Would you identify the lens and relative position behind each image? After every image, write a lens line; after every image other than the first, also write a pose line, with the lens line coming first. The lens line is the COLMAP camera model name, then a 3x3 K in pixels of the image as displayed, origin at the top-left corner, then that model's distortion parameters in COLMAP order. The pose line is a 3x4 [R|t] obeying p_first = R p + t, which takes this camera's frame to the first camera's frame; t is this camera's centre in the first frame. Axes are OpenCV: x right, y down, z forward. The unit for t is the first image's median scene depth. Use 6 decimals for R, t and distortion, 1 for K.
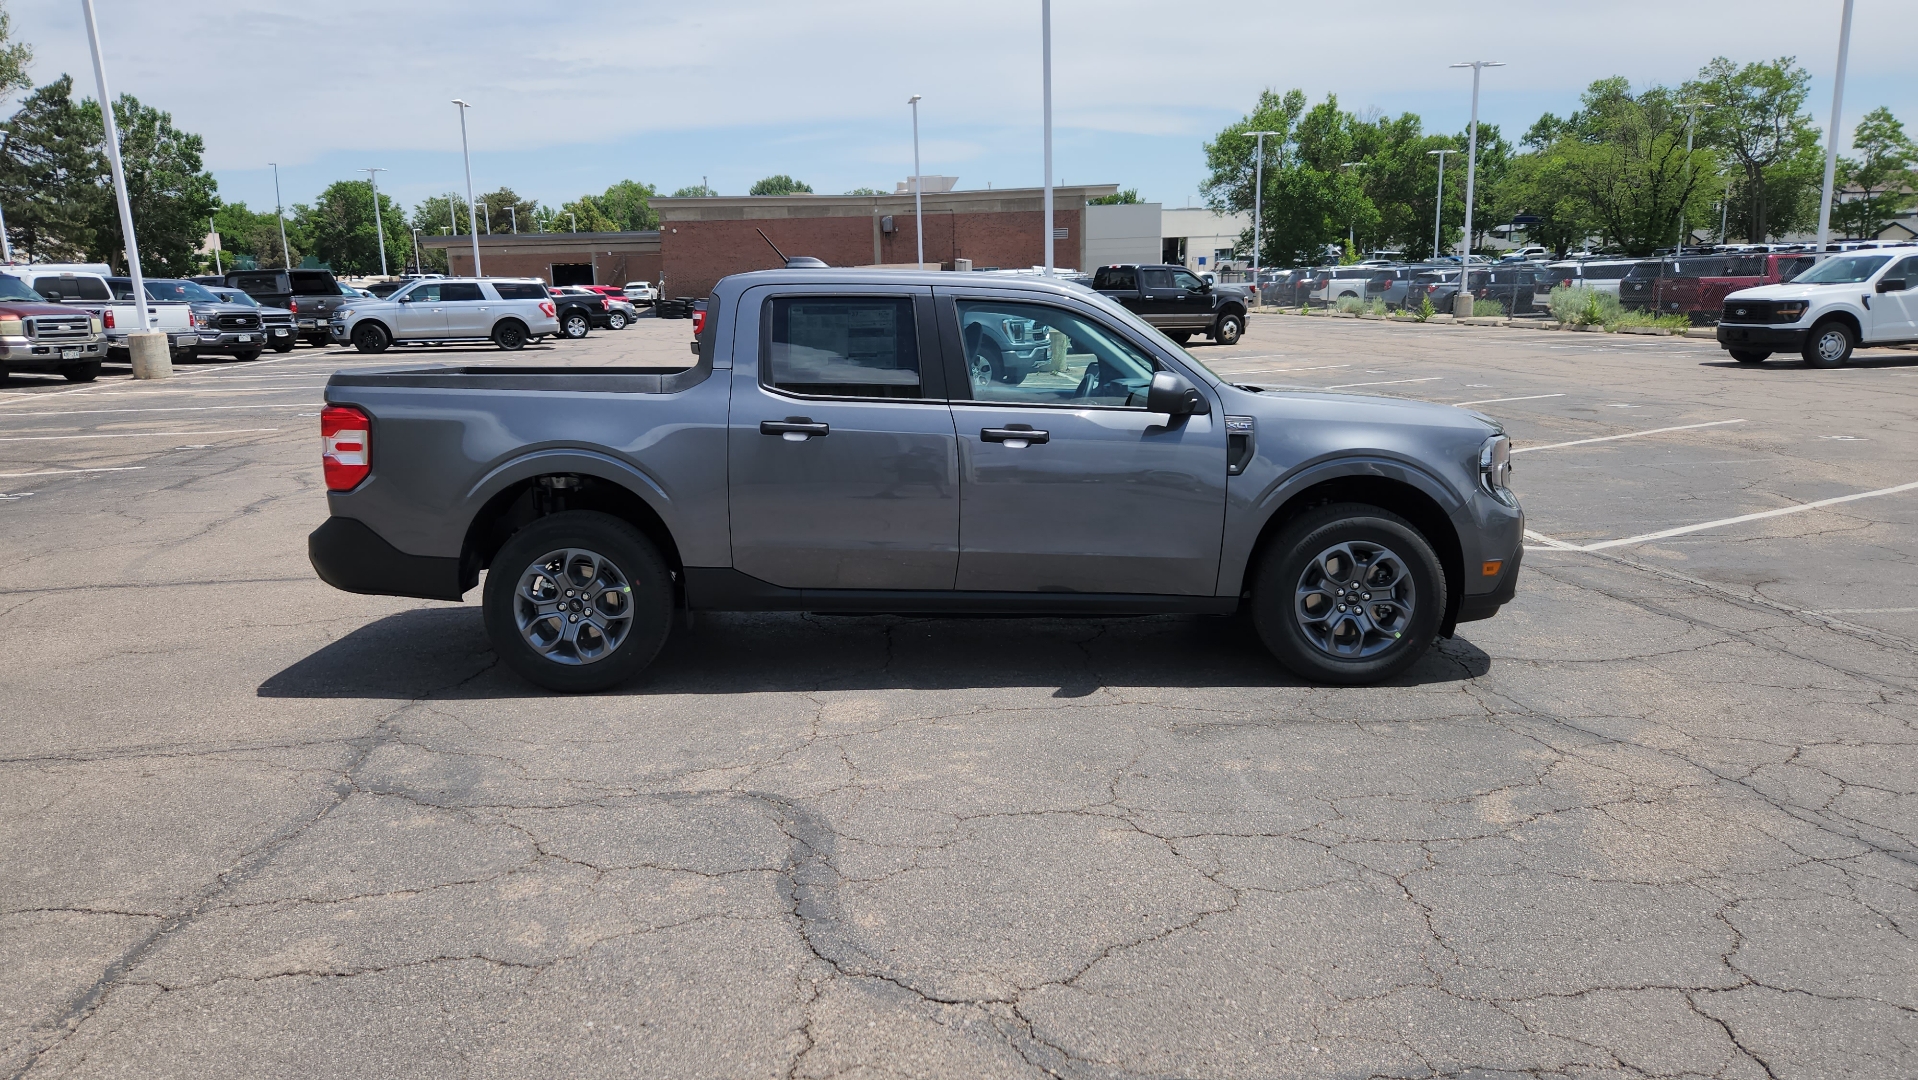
lens RADIAL K [[1277.4, 0, 920.1], [0, 1277.4, 536.2], [0, 0, 1]] dist [0.068341, -0.054114]
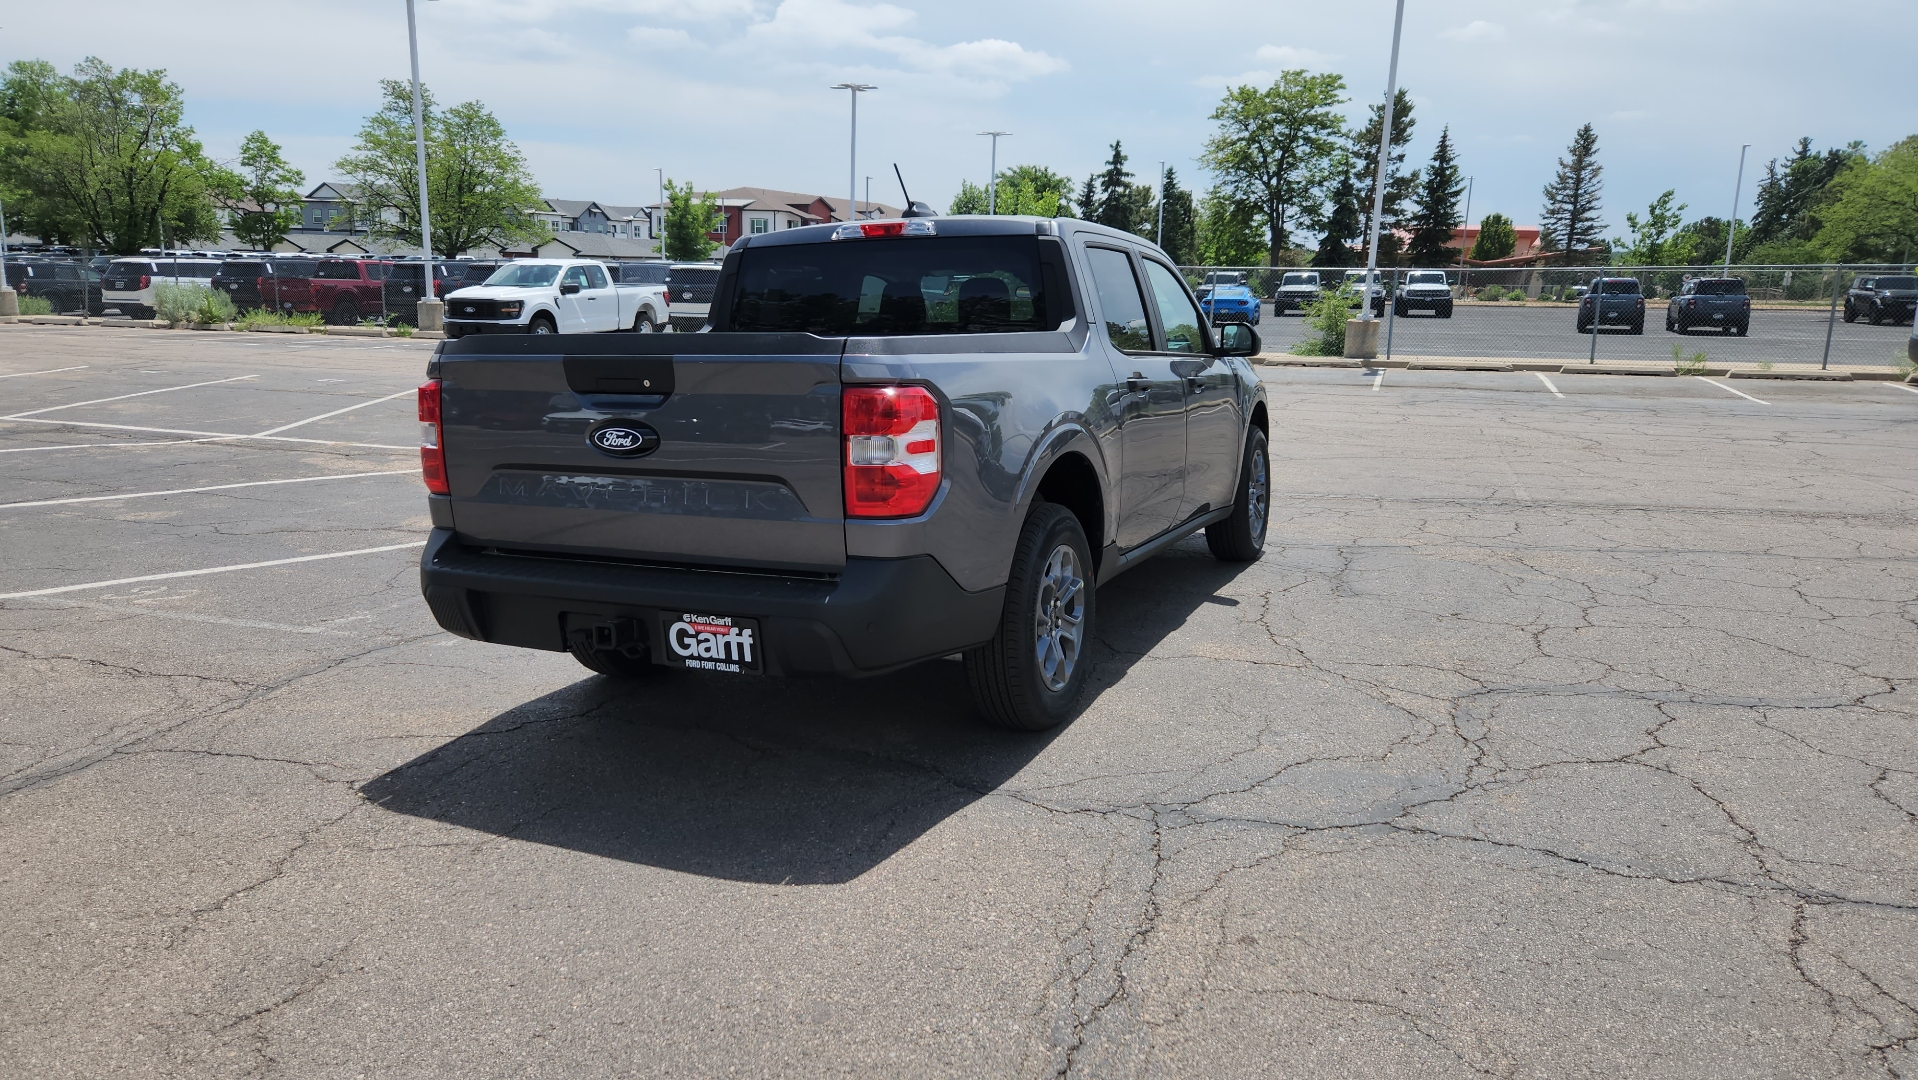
lens RADIAL K [[1285.0, 0, 919.5], [0, 1285.0, 534.6], [0, 0, 1]] dist [0.066977, -0.049103]
pose [[0.435494, -0.148184, 0.887911, -0.210542], [0.153841, 0.984099, 0.088782, -0.017014], [-0.886949, 0.097933, 0.451366, 0.144999]]
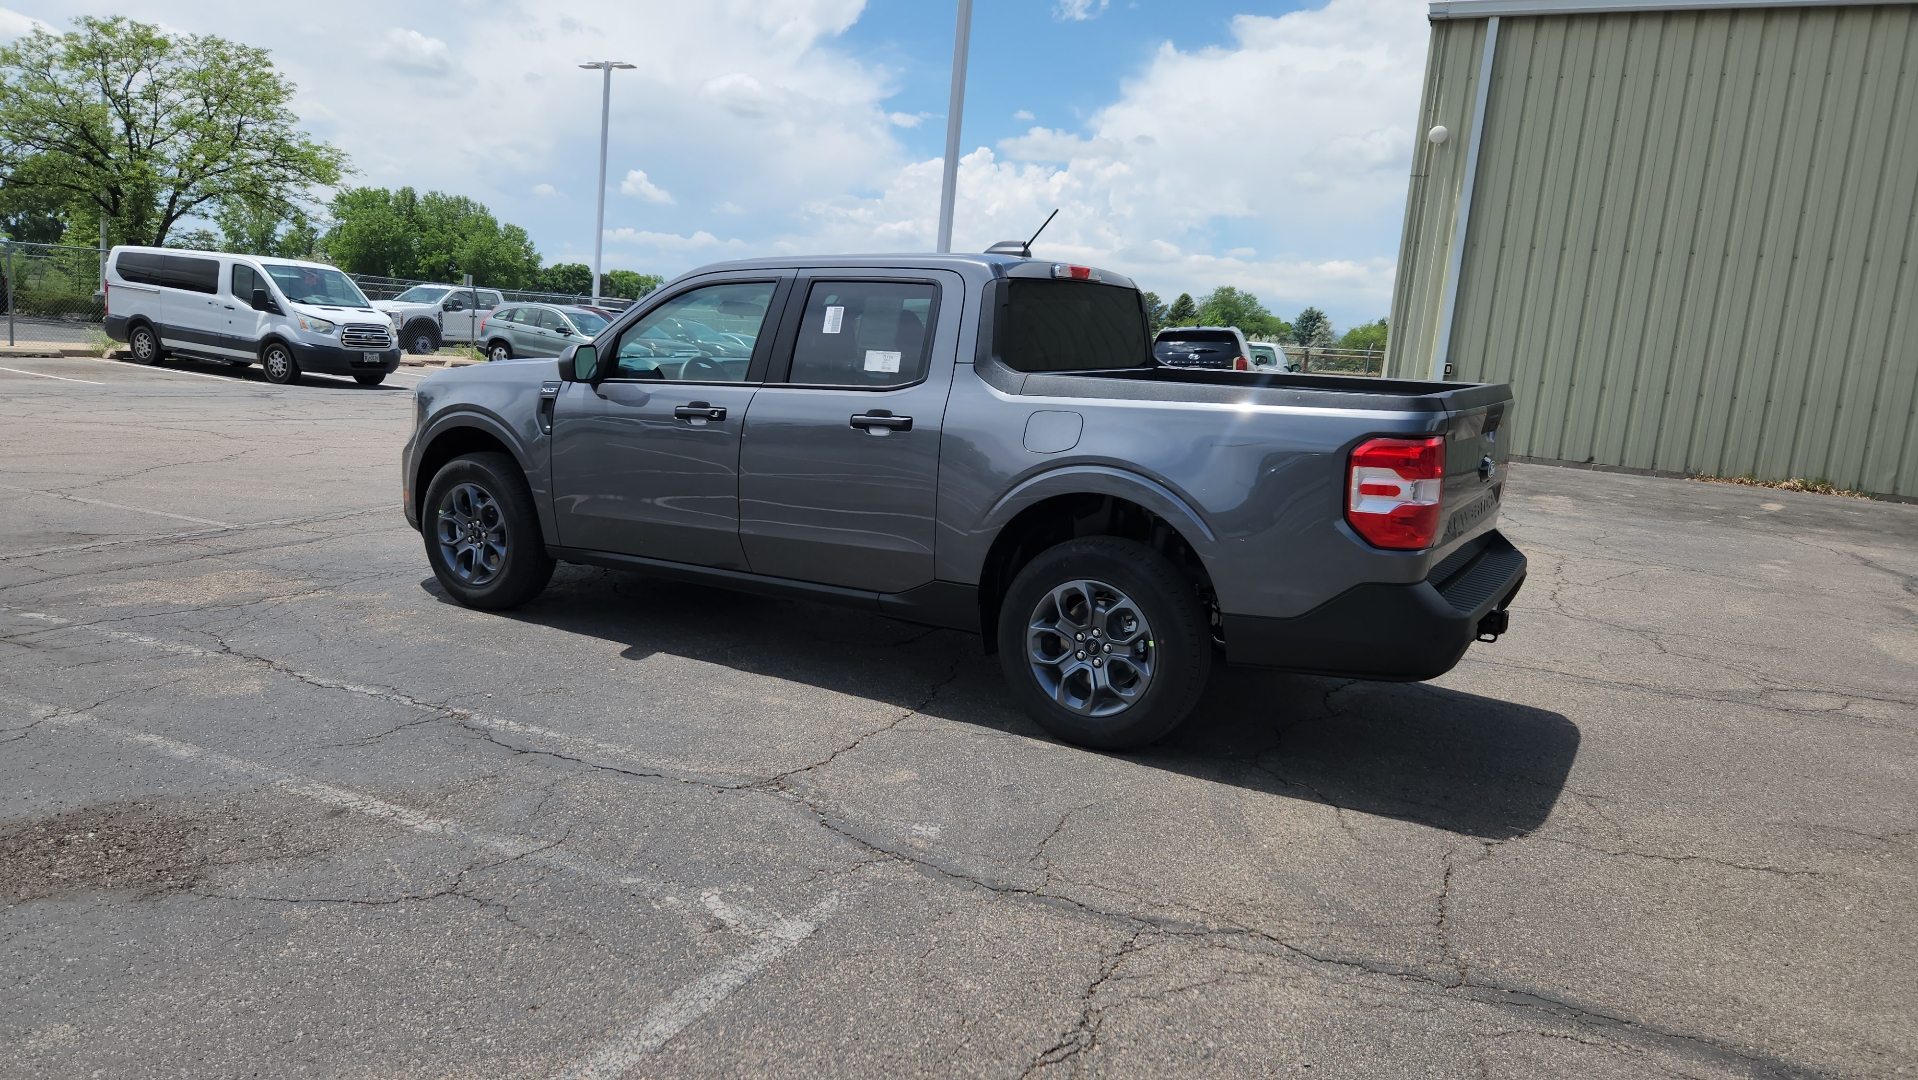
lens RADIAL K [[1288.5, 0, 919.6], [0, 1288.5, 526.2], [0, 0, 1]] dist [0.071691, -0.056914]
pose [[-0.845413, -0.115846, 0.521399, -0.126570], [0.047327, 0.956108, 0.289168, -0.068343], [-0.532012, 0.269142, -0.802824, 0.426540]]
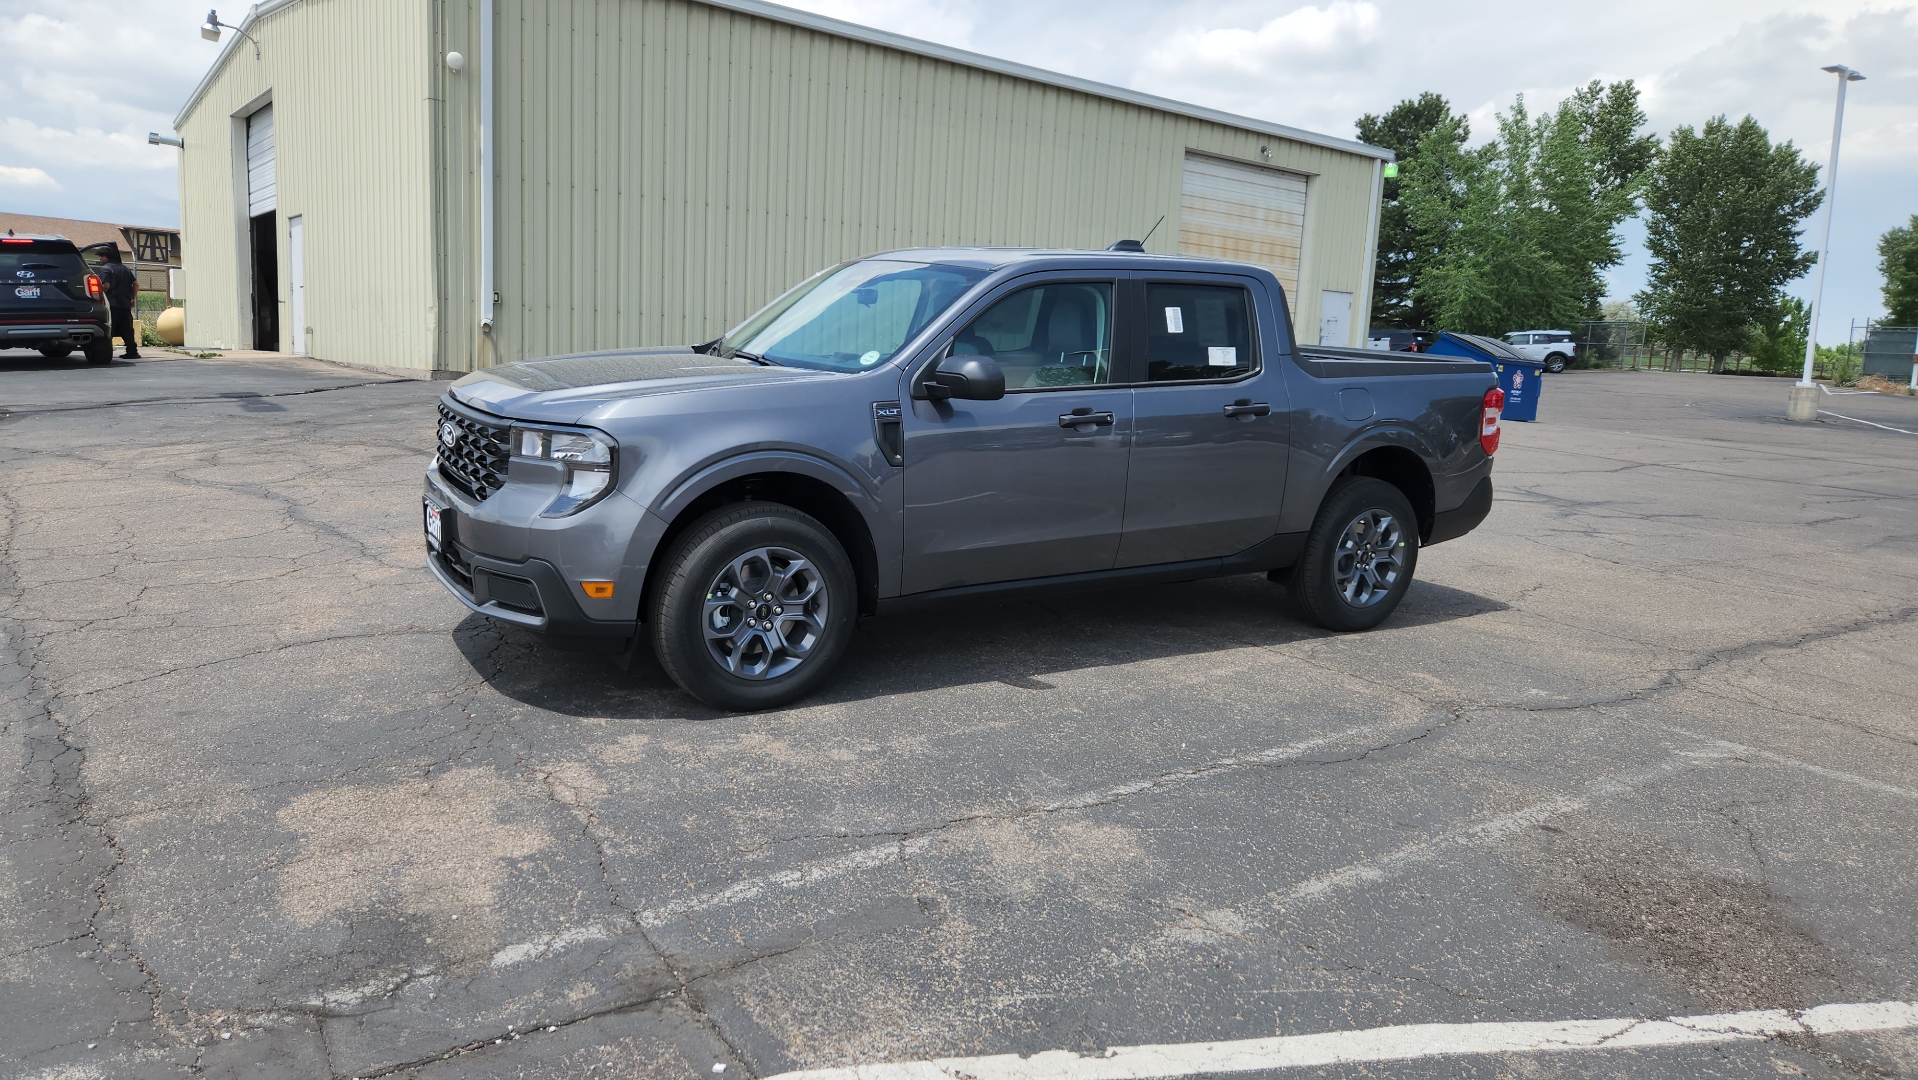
lens RADIAL K [[1288.2, 0, 920.8], [0, 1288.2, 523.2], [0, 0, 1]] dist [0.066907, -0.052149]
pose [[-0.854906, 0.052842, -0.516085, 0.142607], [-0.131476, 0.940254, 0.314065, -0.072179], [0.501847, 0.336349, -0.796881, 0.427197]]
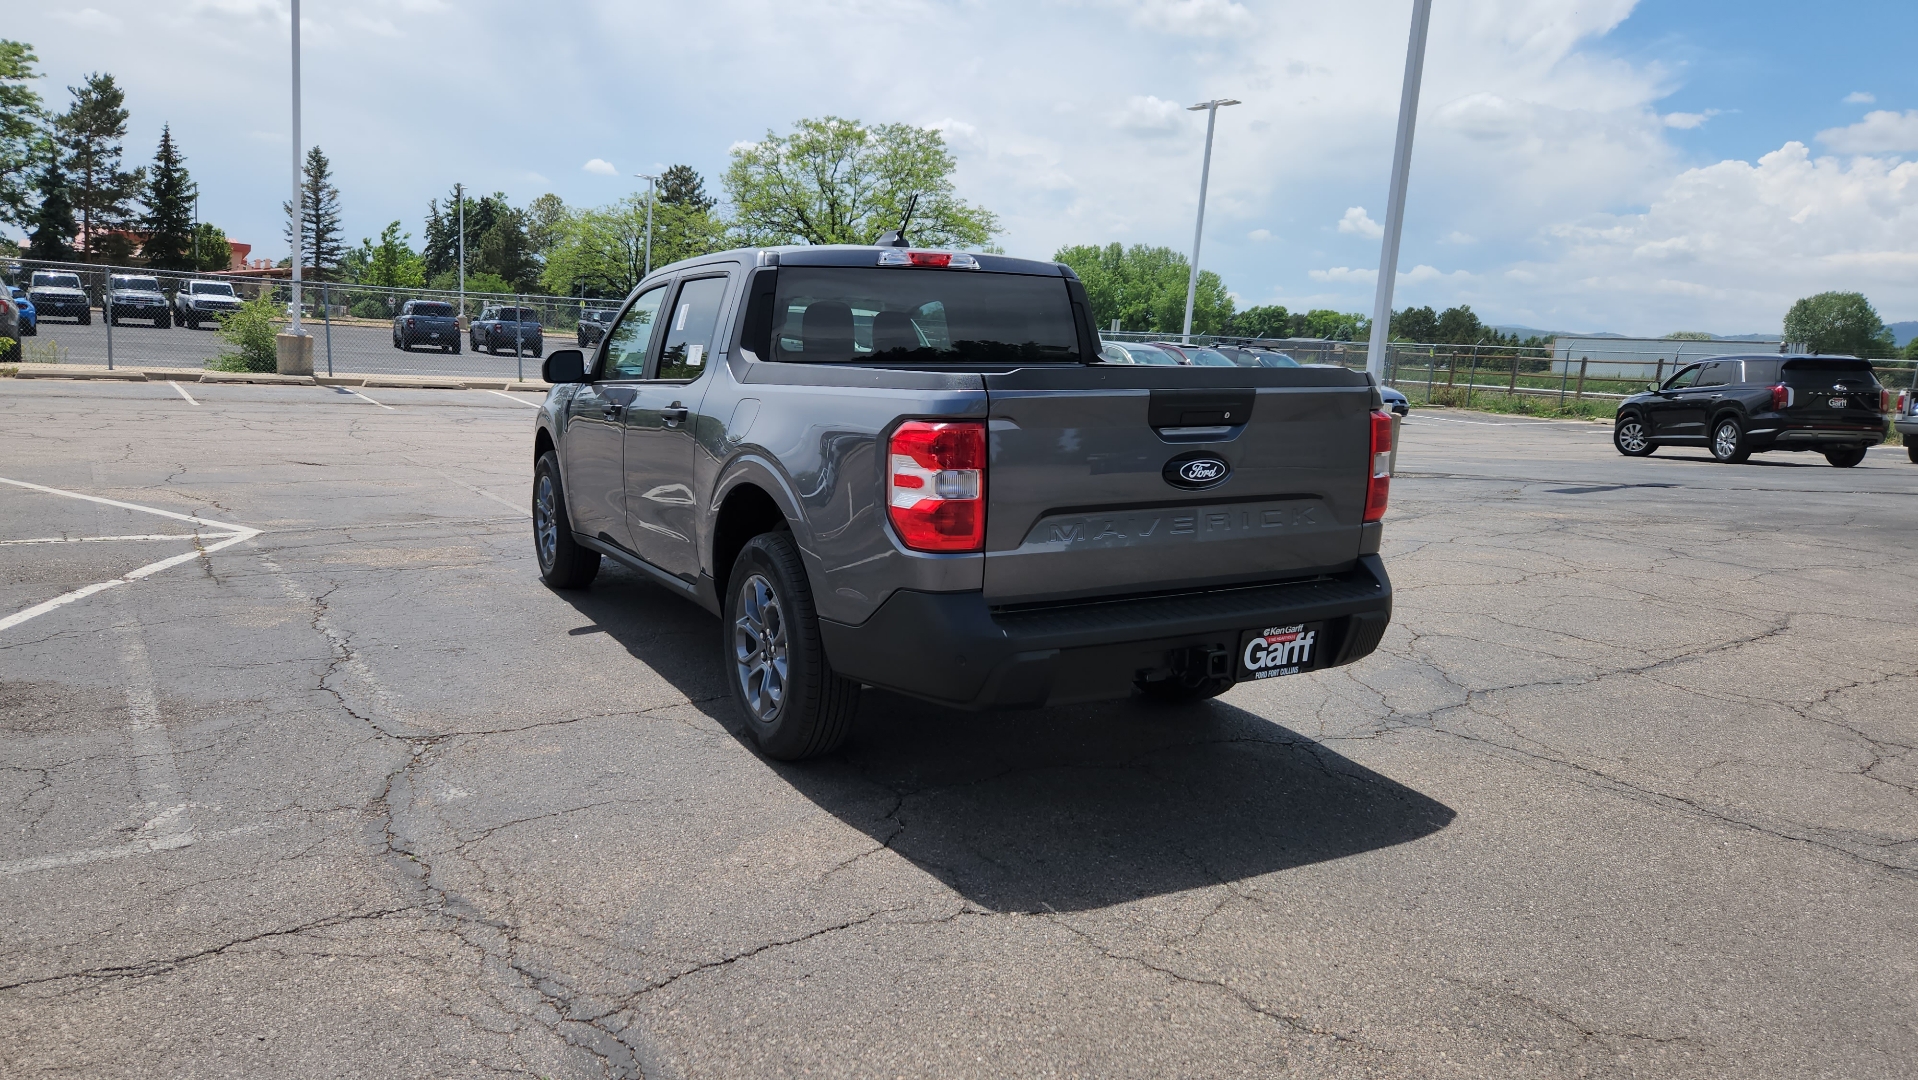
lens RADIAL K [[1288.5, 0, 916.3], [0, 1288.5, 533.7], [0, 0, 1]] dist [0.071691, -0.056914]
pose [[-0.460492, -0.135338, 0.877286, -0.210585], [0.128039, 0.967846, 0.216517, -0.048258], [-0.878381, 0.212032, -0.428357, 0.327653]]
